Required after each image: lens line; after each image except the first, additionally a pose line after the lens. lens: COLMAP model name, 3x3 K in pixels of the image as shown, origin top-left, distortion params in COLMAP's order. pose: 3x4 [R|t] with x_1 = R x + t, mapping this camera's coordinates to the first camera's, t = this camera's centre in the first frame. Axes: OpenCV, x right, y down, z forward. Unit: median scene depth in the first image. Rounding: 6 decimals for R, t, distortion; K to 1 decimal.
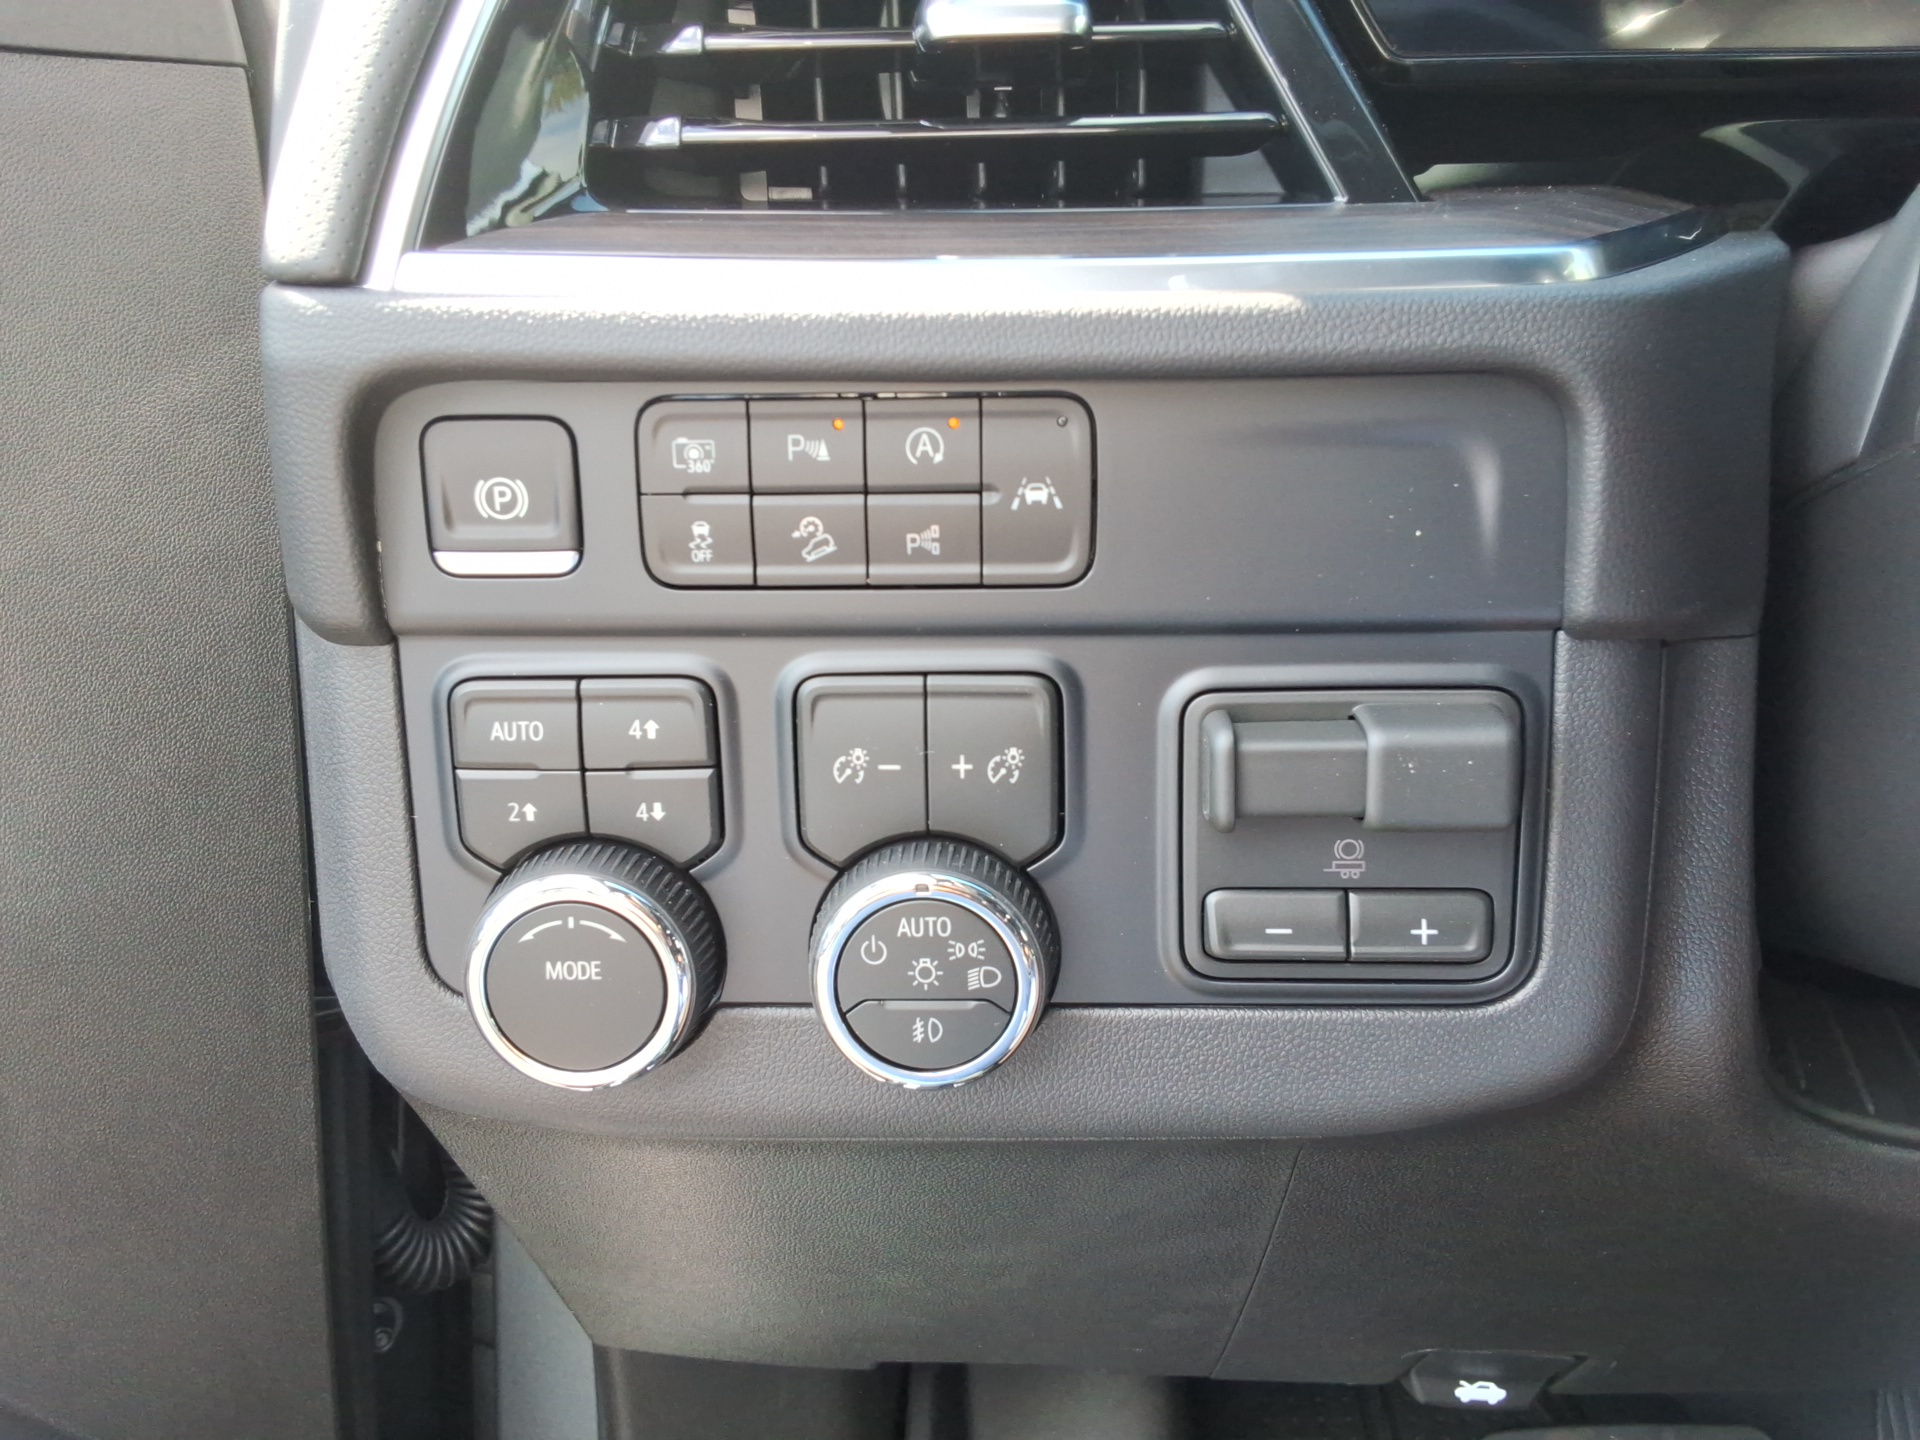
lens RADIAL K [[1554.8, 0, 969.0], [0, 1554.8, 714.4], [0, 0, 1]] dist [0.104351, -0.162821]
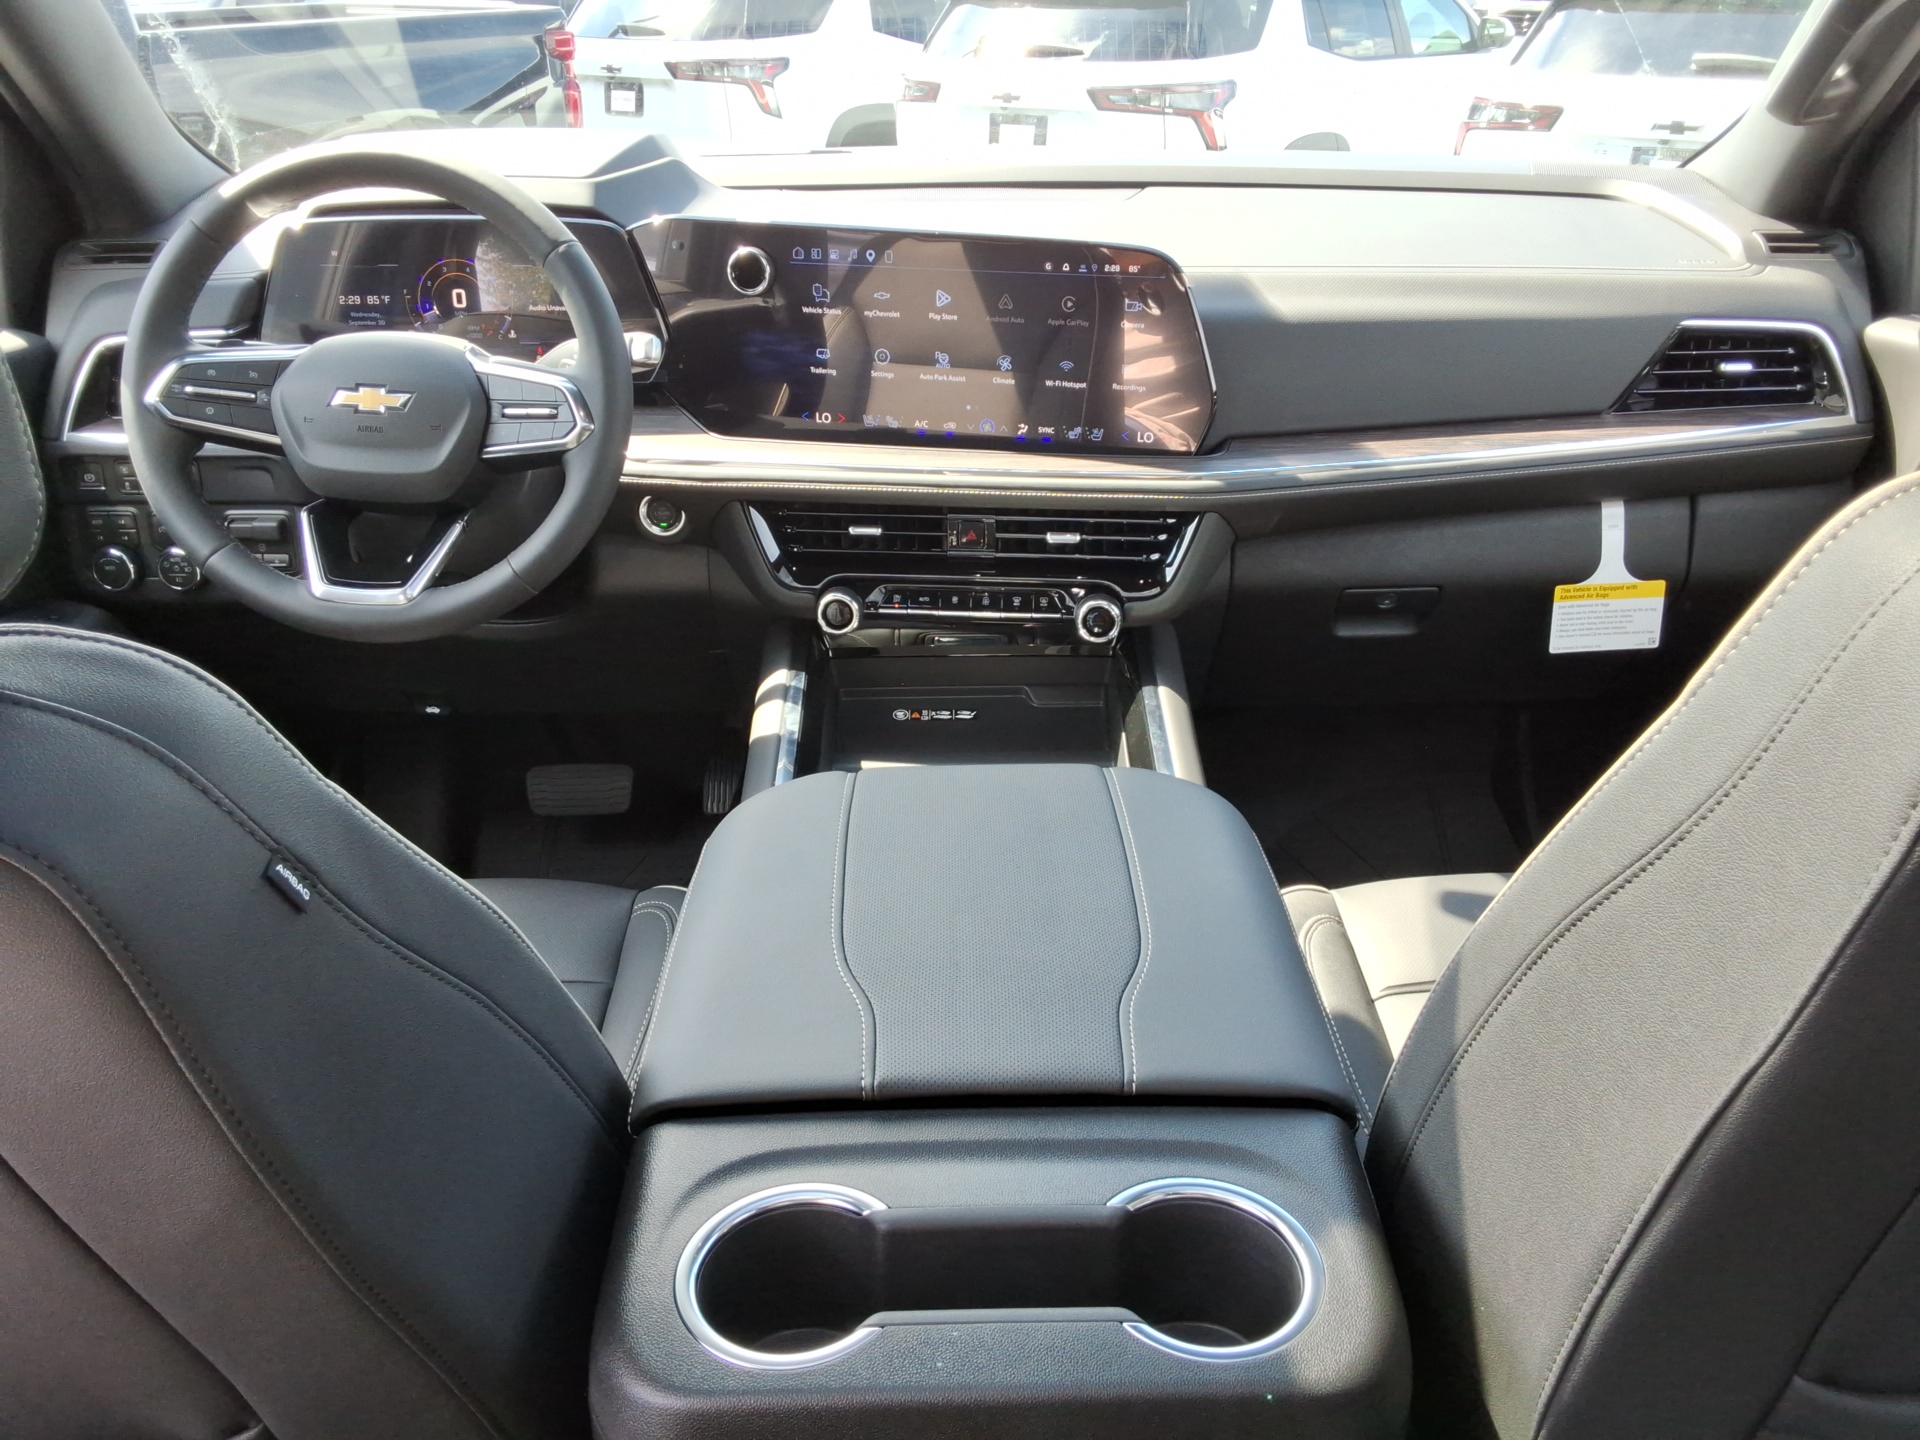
lens RADIAL K [[1554.8, 0, 967.2], [0, 1554.8, 725.1], [0, 0, 1]] dist [0.104351, -0.162821]
pose [[0.999645, 0.002643, 0.026520, 2.458843], [-0.006462, 0.989415, 0.144969, -0.100856], [-0.025856, -0.145089, 0.989081, -4.357686]]
